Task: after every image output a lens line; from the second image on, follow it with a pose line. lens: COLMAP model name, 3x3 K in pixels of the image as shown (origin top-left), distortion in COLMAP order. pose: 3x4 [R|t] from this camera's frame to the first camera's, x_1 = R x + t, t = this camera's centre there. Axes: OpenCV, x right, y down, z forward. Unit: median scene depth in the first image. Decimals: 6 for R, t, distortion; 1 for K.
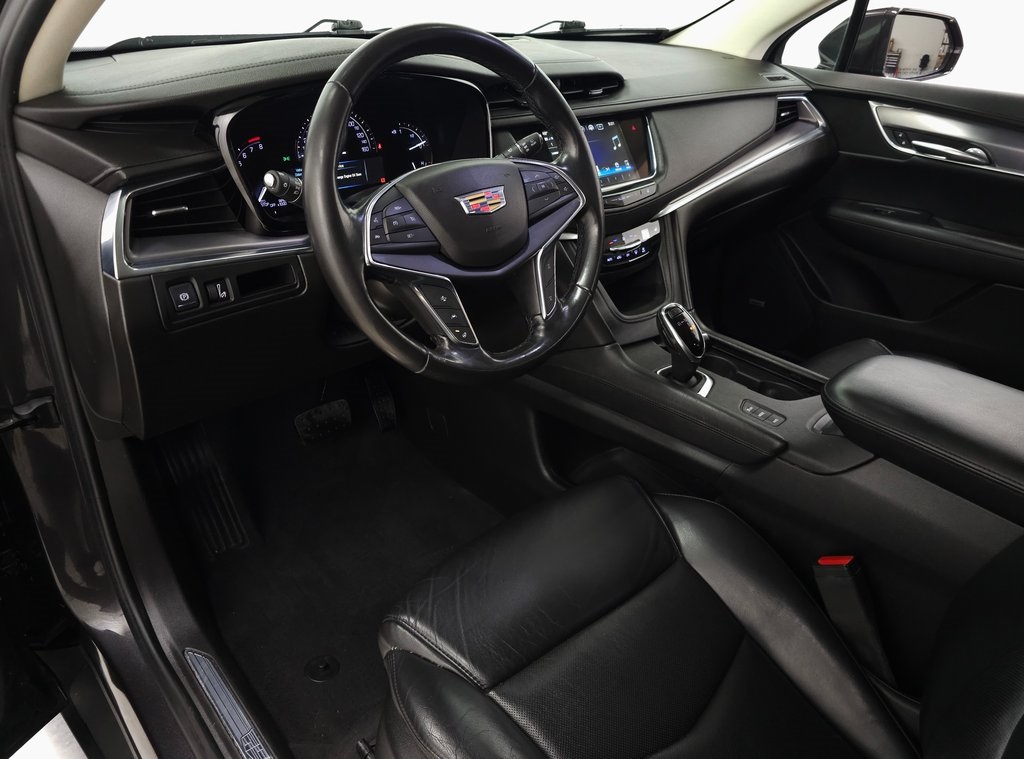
lens RADIAL K [[689.4, 0, 517.0], [0, 689.4, 373.9], [0, 0, 1]] dist [0.048572, -0.054825]
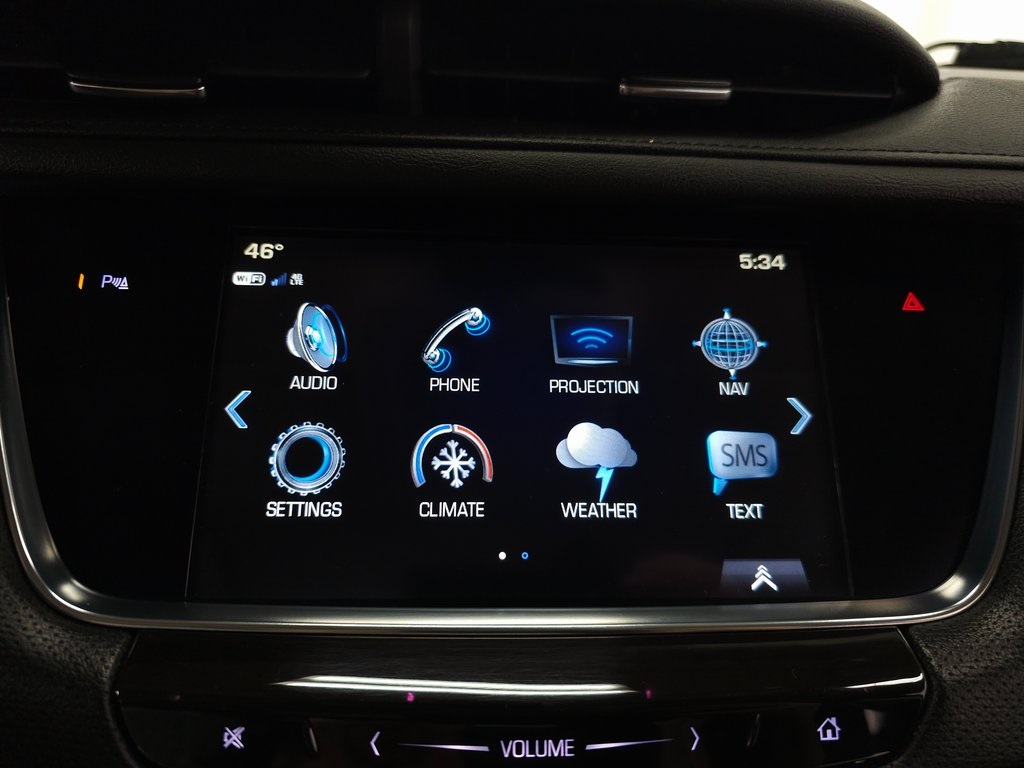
lens RADIAL K [[738.1, 0, 506.0], [0, 738.1, 383.6], [0, 0, 1]] dist [-0.011012, -0.007546]
pose [[0.781600, 0.213587, -0.586073, 0.212136], [-0.316205, 0.945552, -0.077104, -0.302039], [0.537695, 0.245584, 0.806581, 0.836940]]
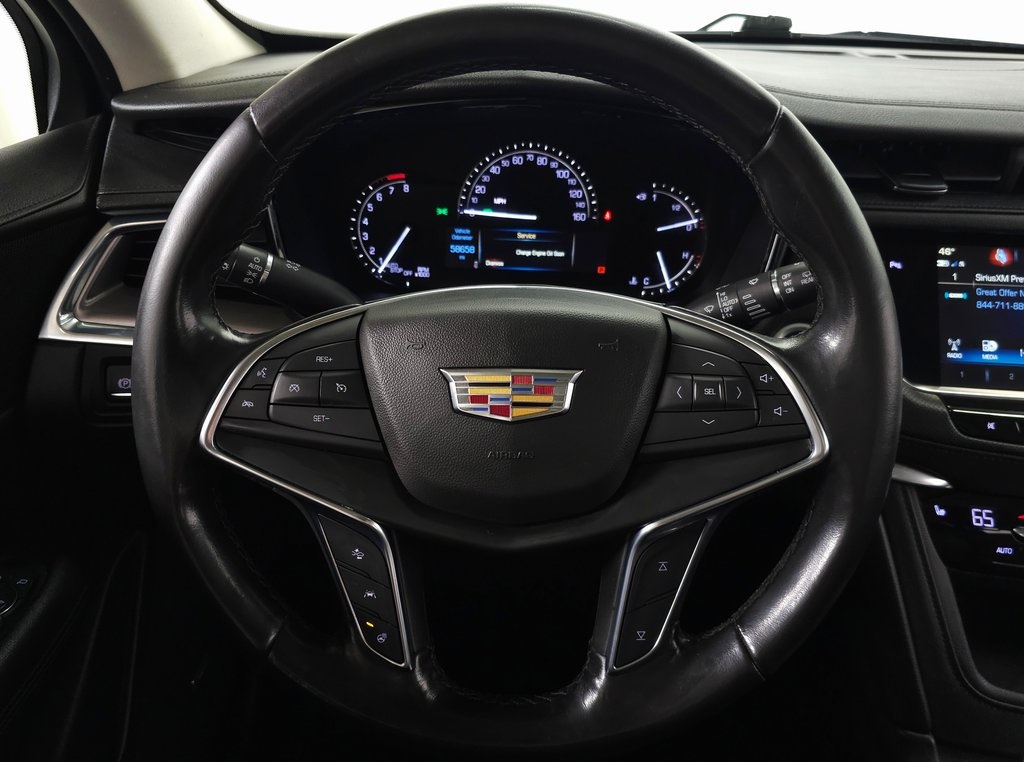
lens RADIAL K [[752.9, 0, 512.0], [0, 752.9, 381.0], [0, 0, 1]] dist [0.040222, -0.069203]
pose [[0.717434, 0.325413, -0.615951, 0.166668], [-0.342701, 0.934666, 0.094629, -0.200466], [0.606502, 0.143197, 0.782080, 0.404779]]
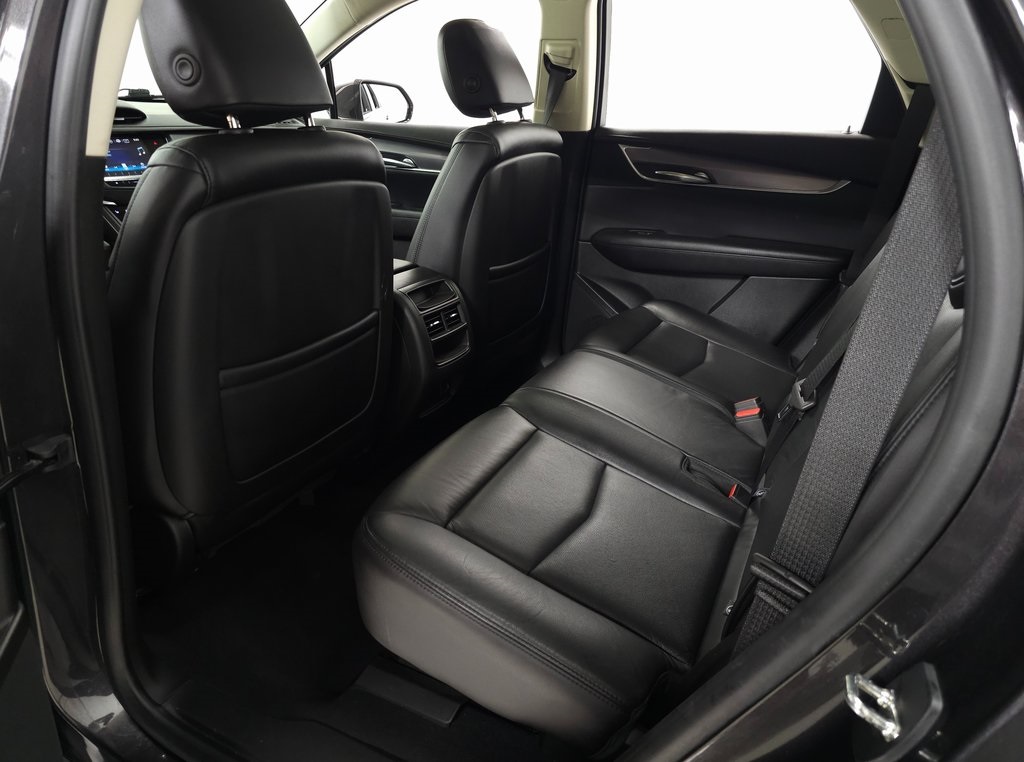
lens RADIAL K [[689.4, 0, 517.0], [0, 689.4, 375.4], [0, 0, 1]] dist [0.048572, -0.054825]
pose [[0.928516, -0.139785, 0.343976, 0.324847], [0.183254, 0.978256, -0.097124, 0.465831], [-0.322920, 0.153216, 0.933942, -0.647737]]
